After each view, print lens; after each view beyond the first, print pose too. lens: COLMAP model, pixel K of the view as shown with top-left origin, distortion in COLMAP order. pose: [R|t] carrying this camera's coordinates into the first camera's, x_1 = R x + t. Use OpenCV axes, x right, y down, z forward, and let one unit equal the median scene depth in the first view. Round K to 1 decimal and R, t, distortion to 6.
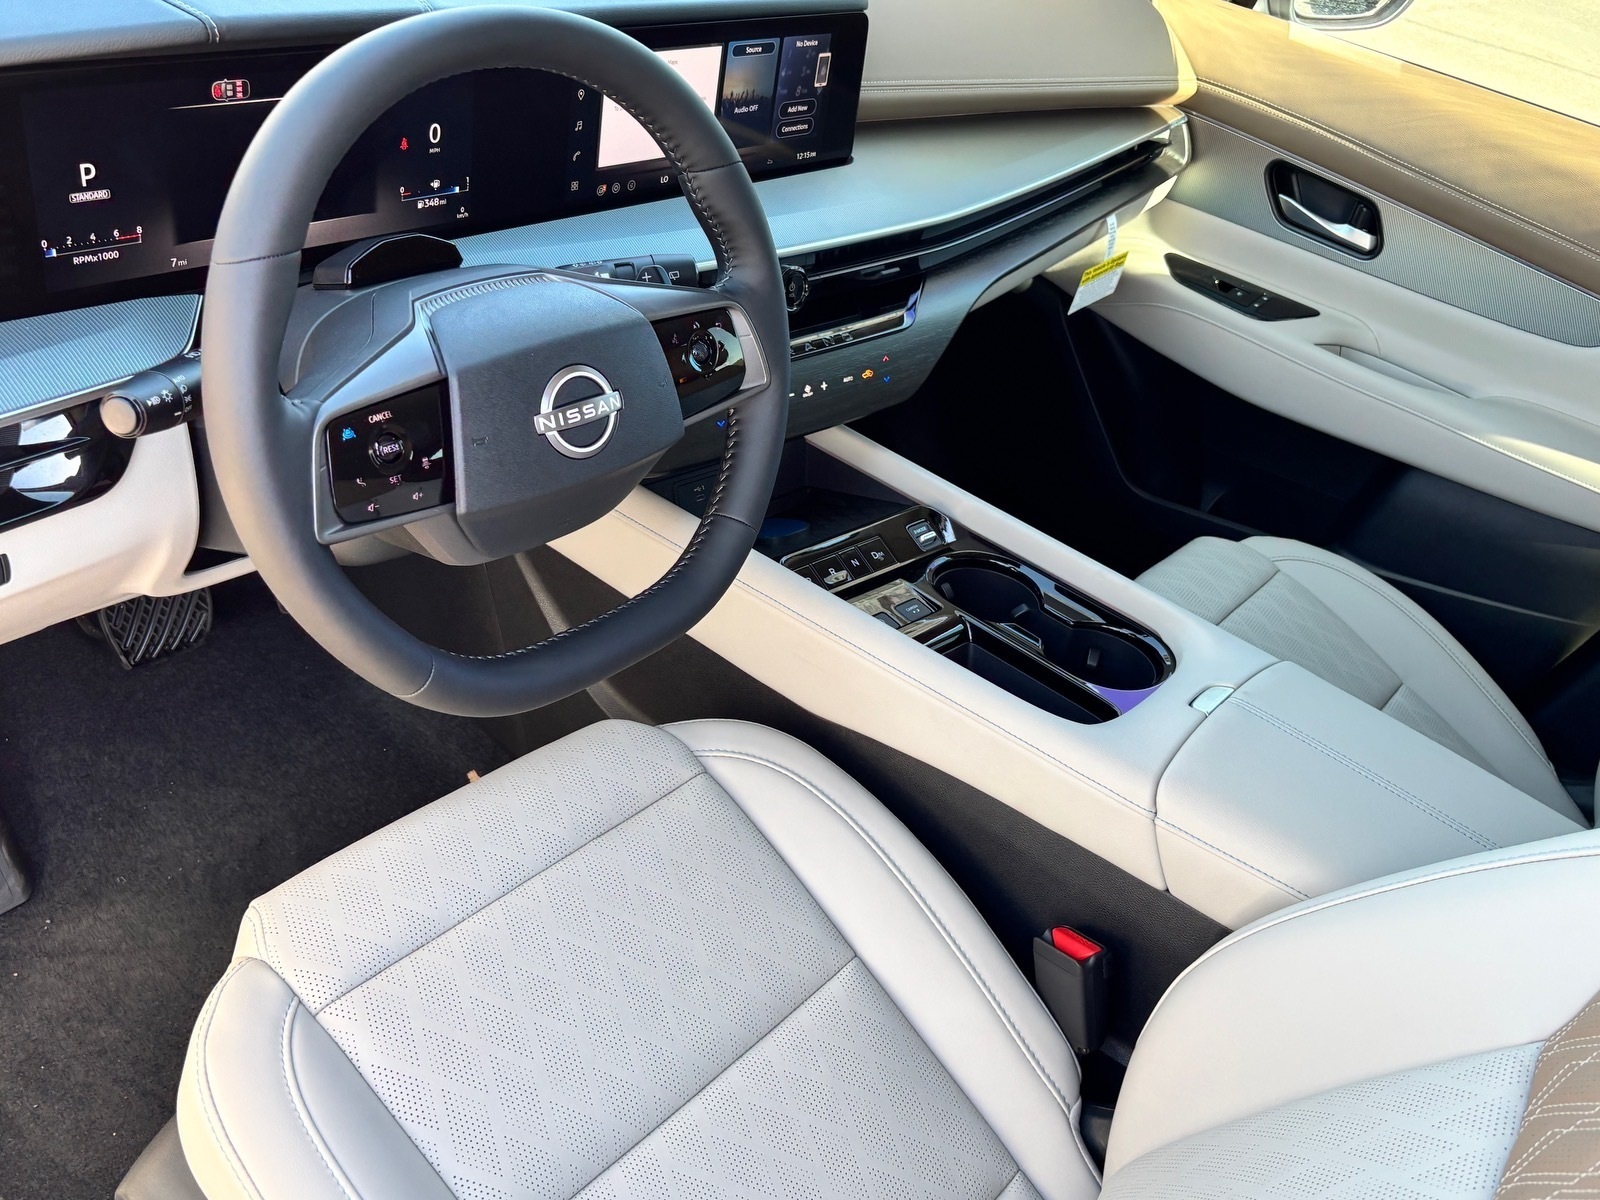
lens RADIAL K [[1445.6, 0, 799.3], [0, 1445.6, 611.9], [0, 0, 1]] dist [-0.000845, 0.014392]
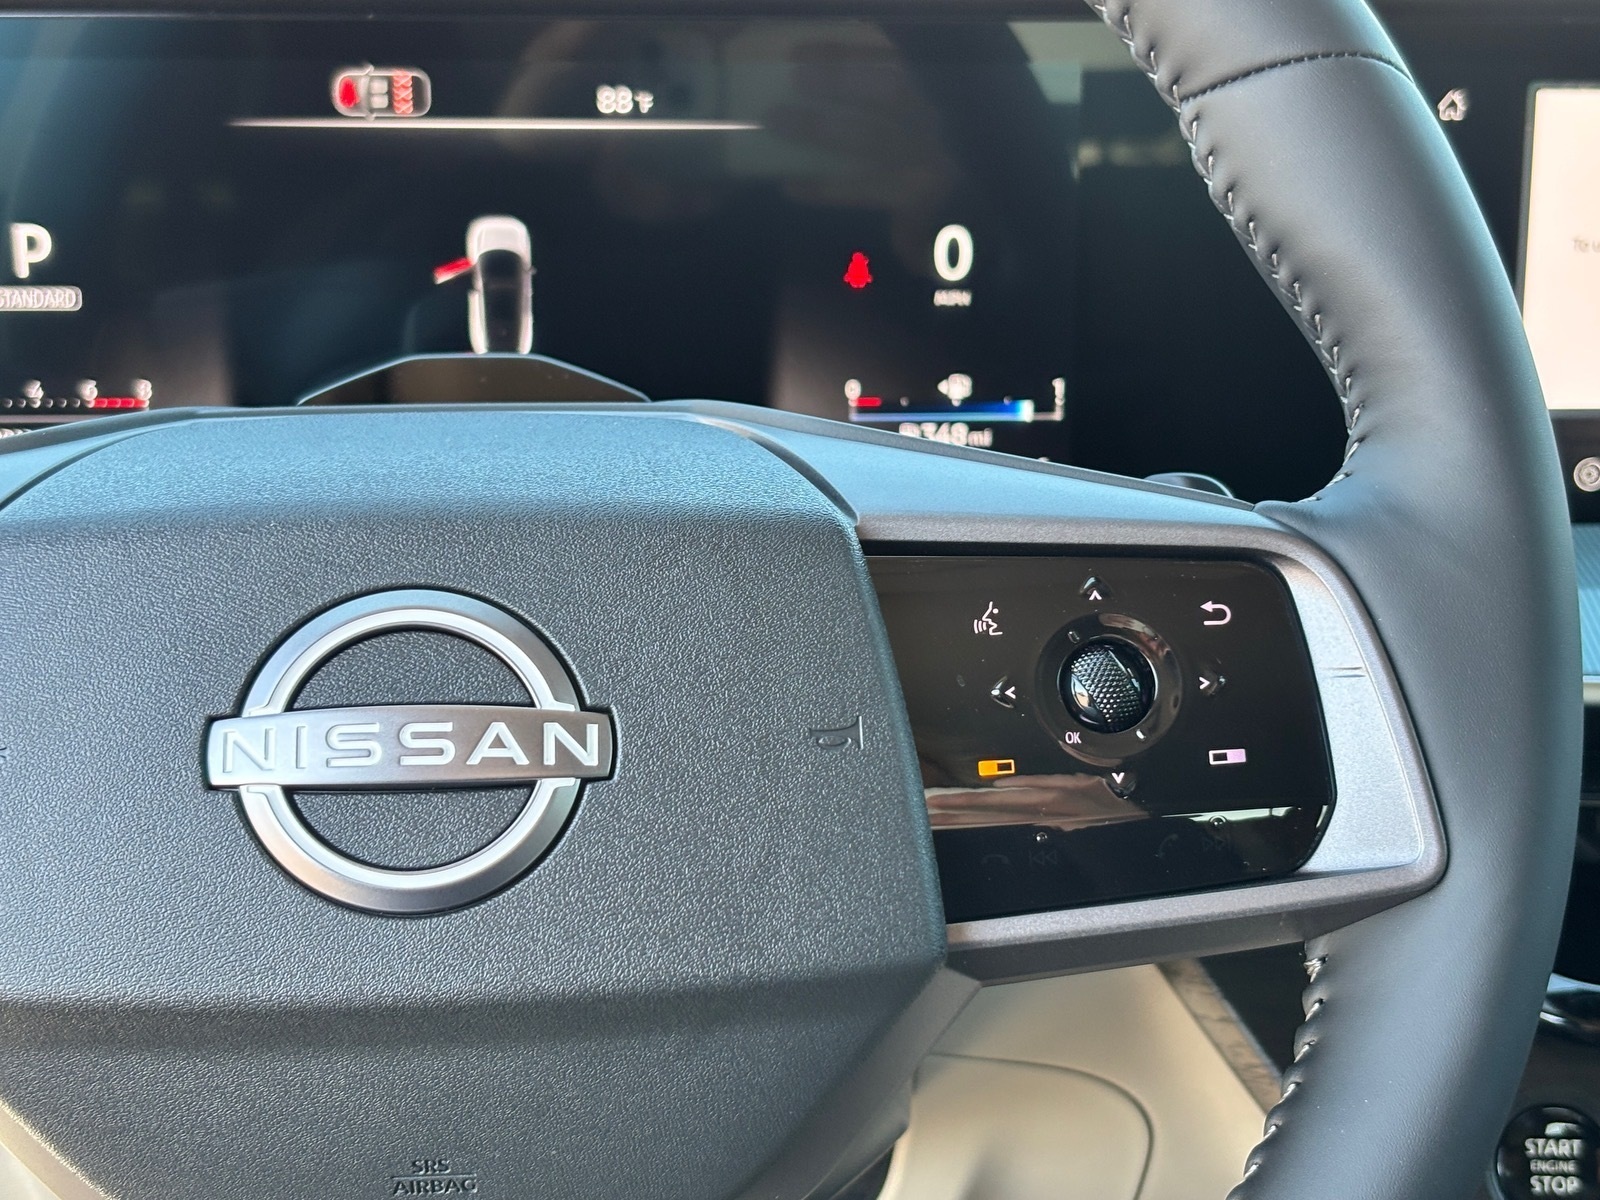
lens RADIAL K [[2507.0, 0, 826.3], [0, 2507.0, 618.6], [0, 0, 1]] dist [0.099709, 0.000000]
pose [[0.695064, -0.000956, -0.718947, 0.192378], [-0.302690, 0.906662, -0.293840, -0.030234], [0.652123, 0.421856, 0.629899, 0.542214]]
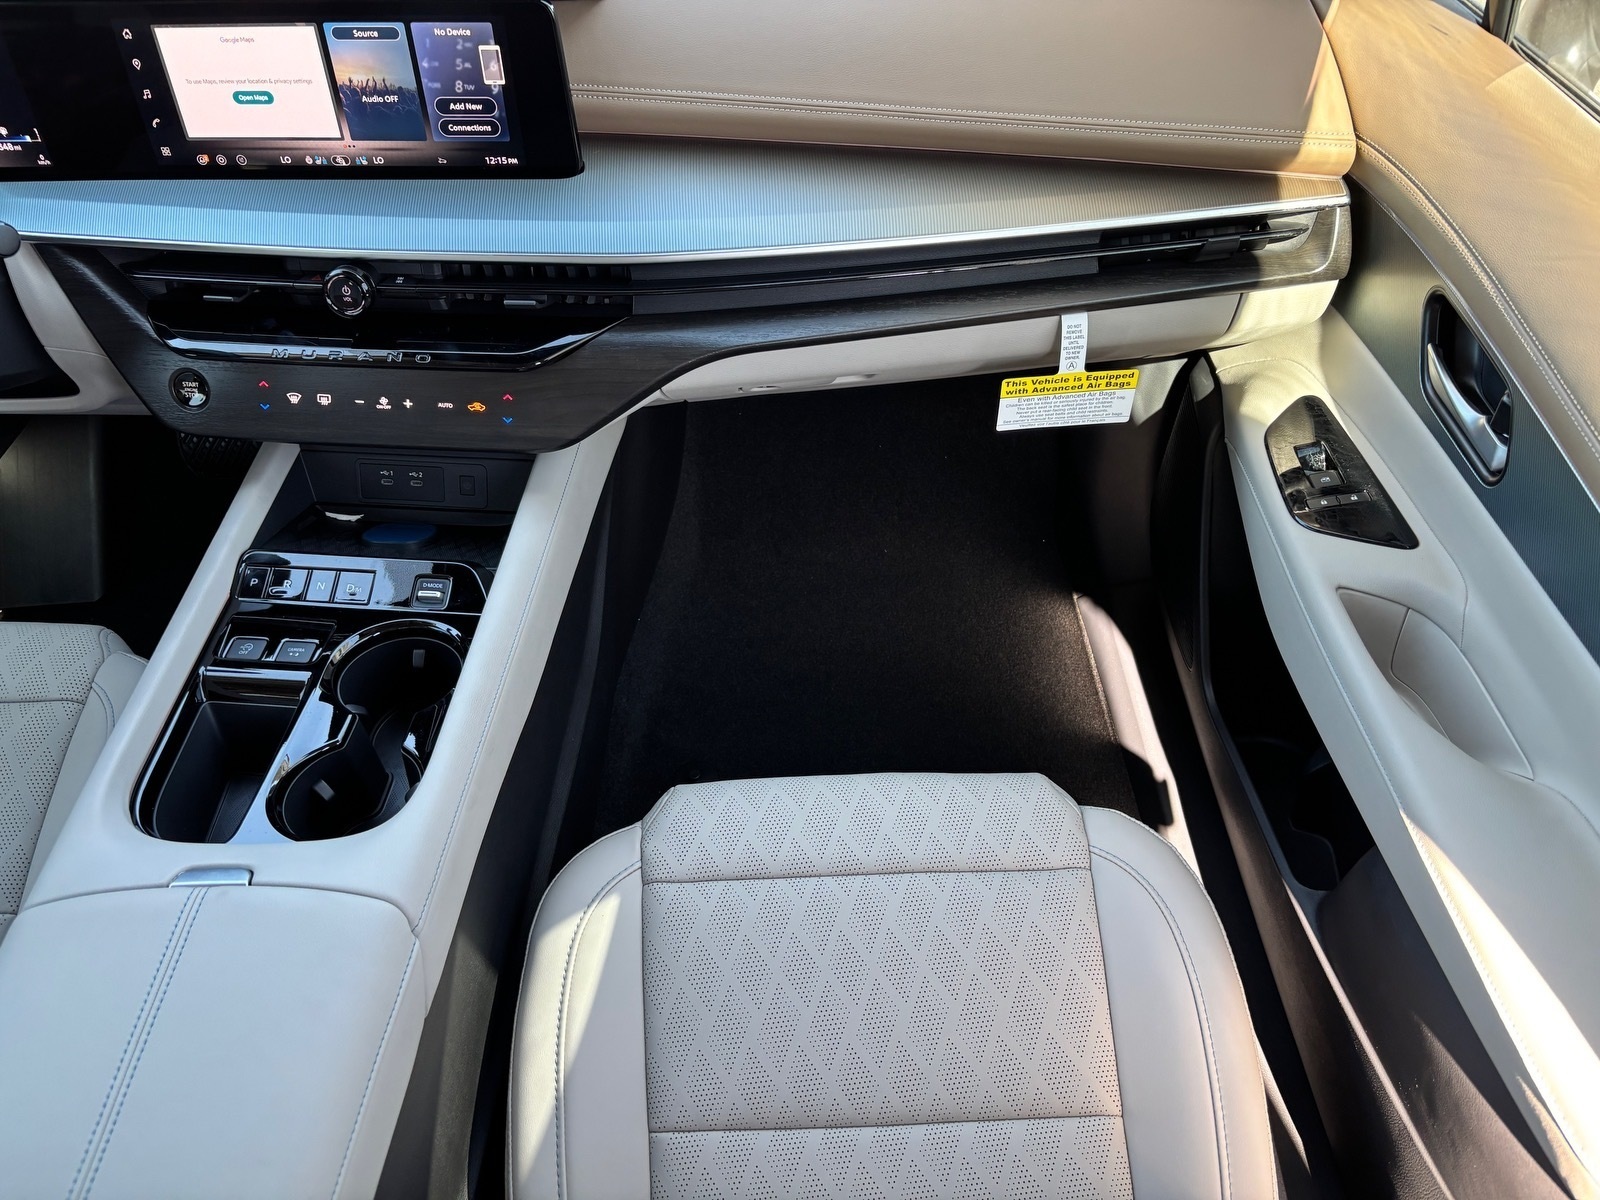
lens RADIAL K [[1235.8, 0, 806.2], [0, 1235.8, 614.4], [0, 0, 1]] dist [0.030931, -0.045185]
pose [[0.637030, 0.371451, -0.675439, 0.915983], [-0.328997, 0.923437, 0.197547, -0.323318], [0.697104, 0.096374, 0.710463, 0.727142]]
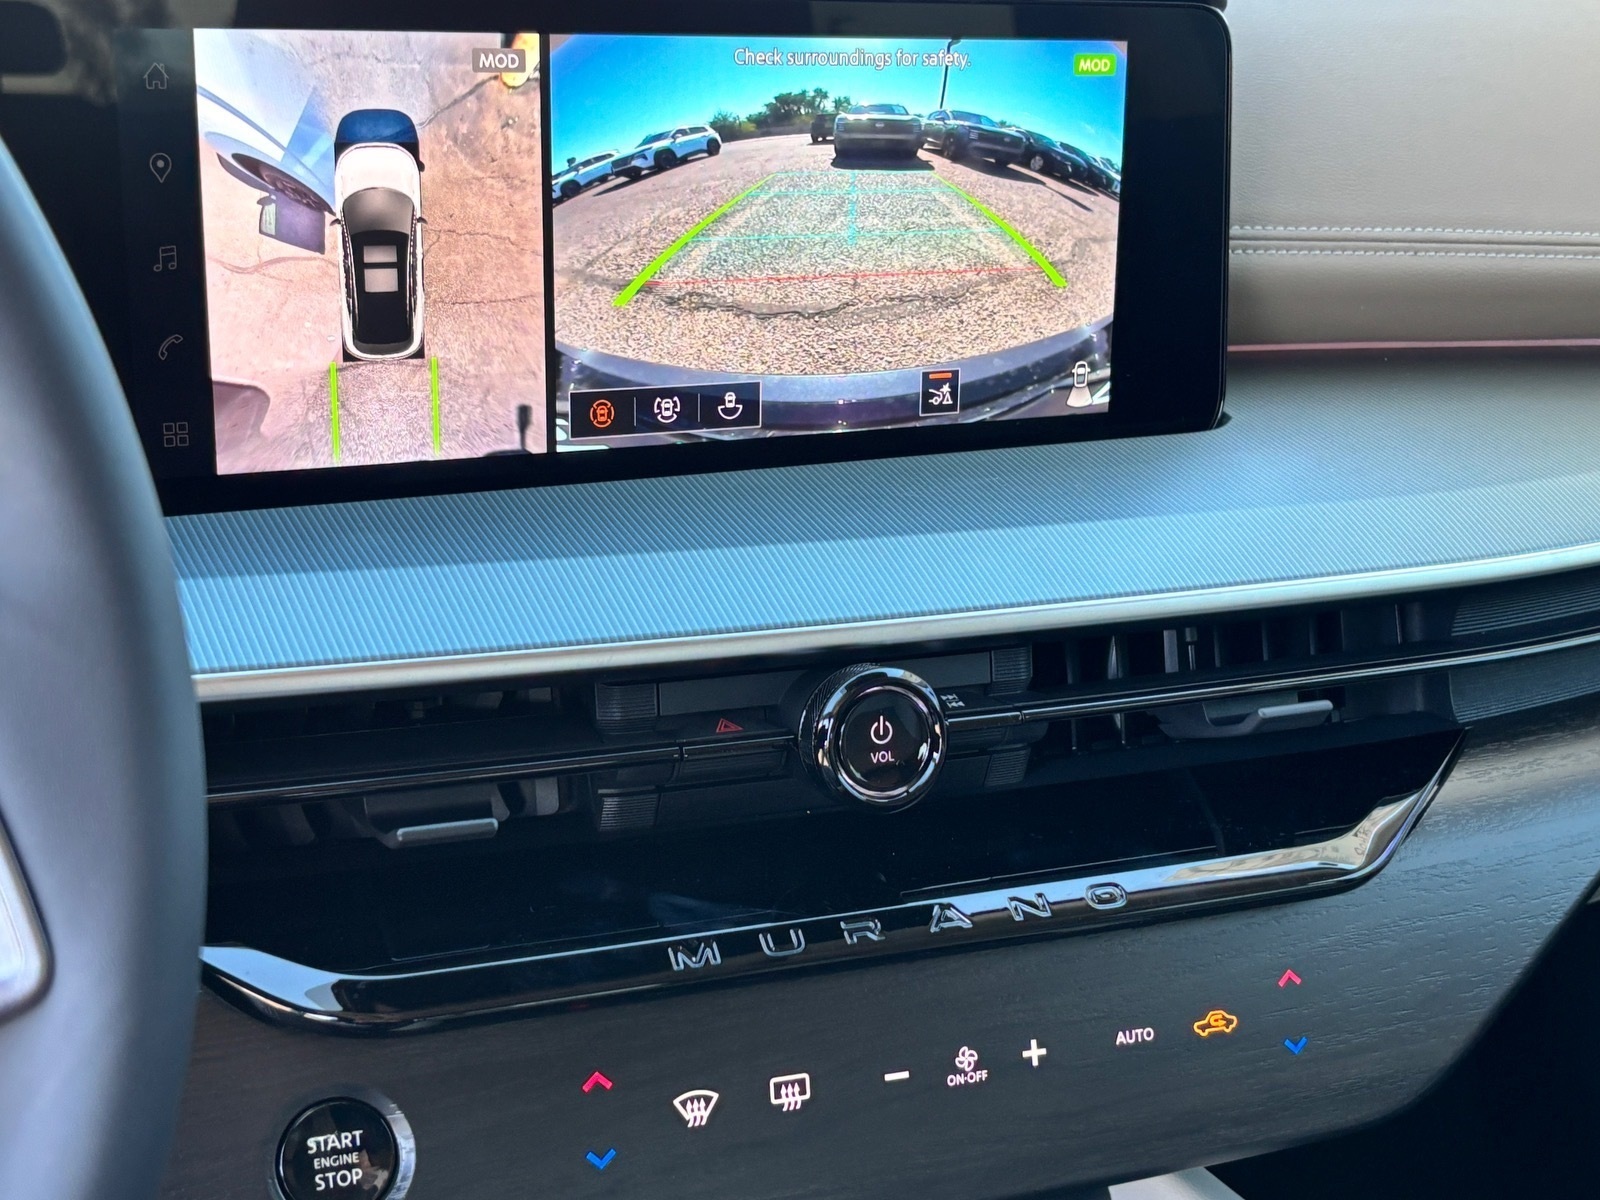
lens RADIAL K [[2278.1, 0, 797.8], [0, 2278.1, 623.9], [0, 0, 1]] dist [0.109766, 0.000000]
pose [[0.918249, -0.040420, -0.393936, 0.197385], [-0.099461, 0.939350, -0.328220, -0.090270], [0.383310, 0.340569, 0.858537, 0.618261]]
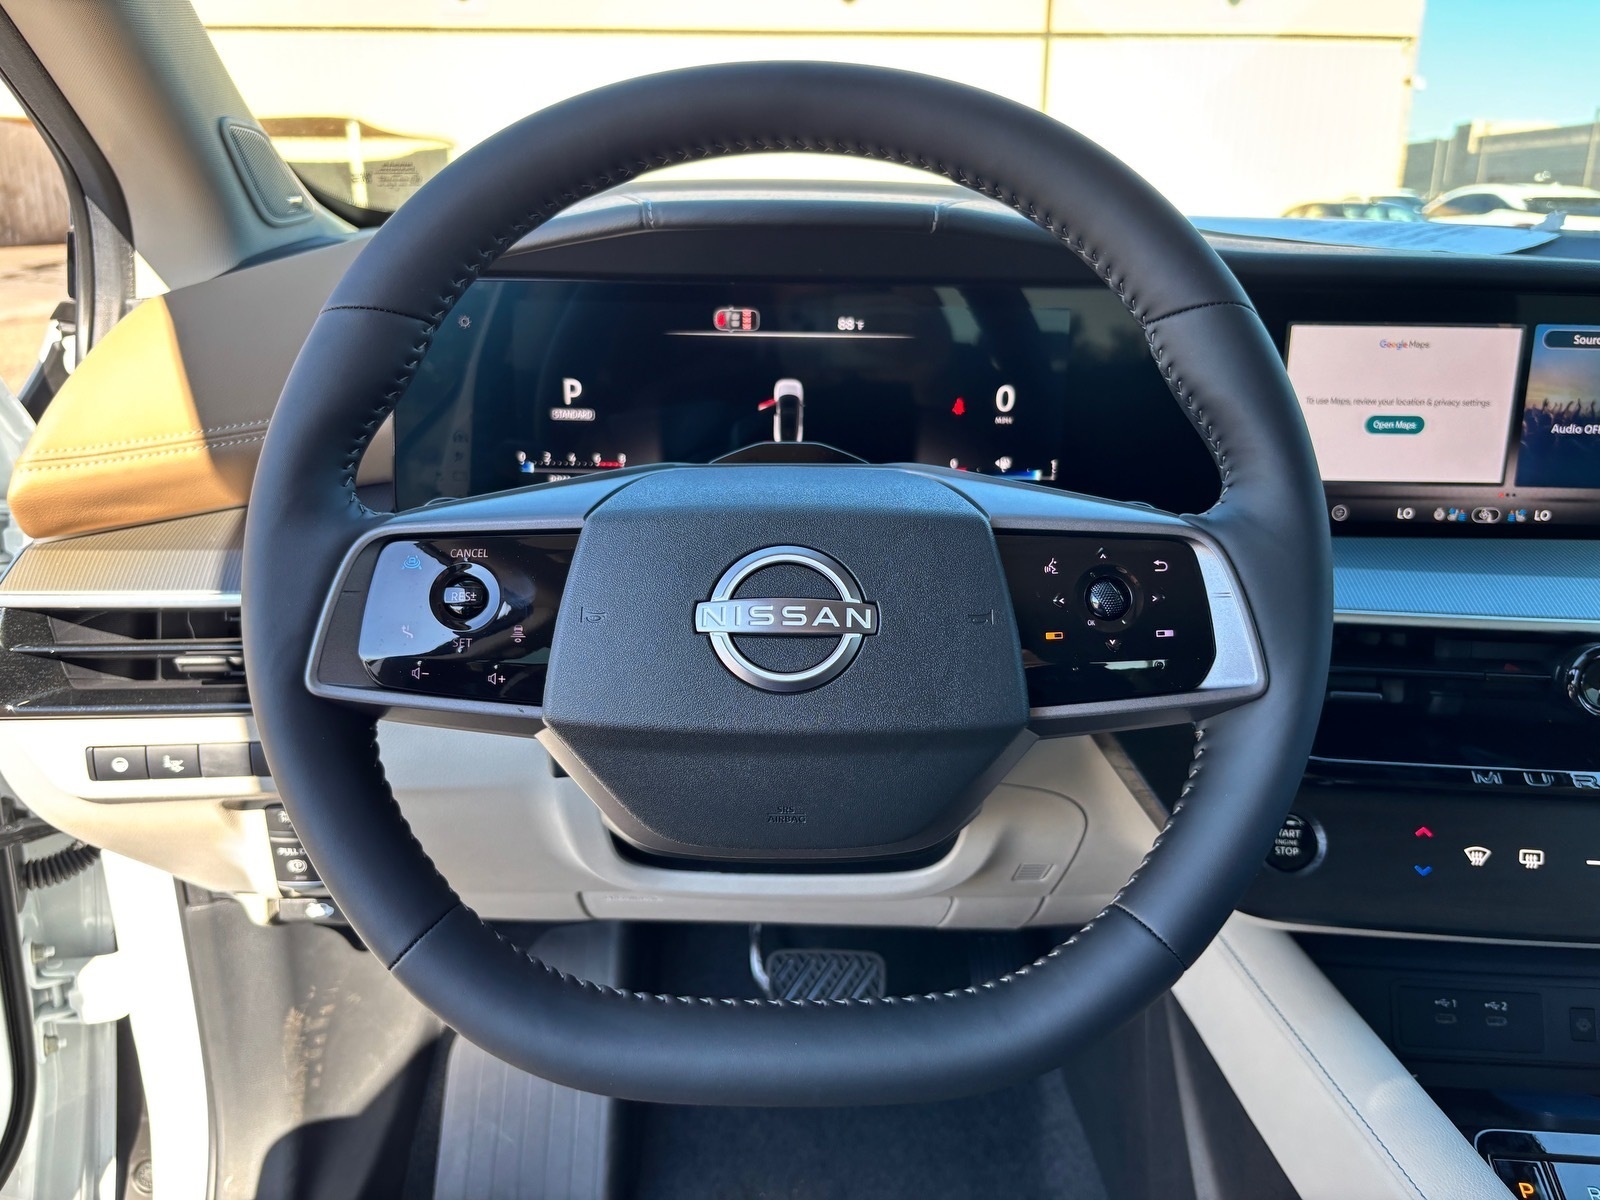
lens RADIAL K [[1235.8, 0, 794.8], [0, 1235.8, 611.0], [0, 0, 1]] dist [0.030931, -0.045185]
pose [[0.646487, 0.030612, -0.762310, 0.187059], [-0.343993, 0.903559, -0.255443, -0.005512], [0.680972, 0.427370, 0.594670, 0.509996]]
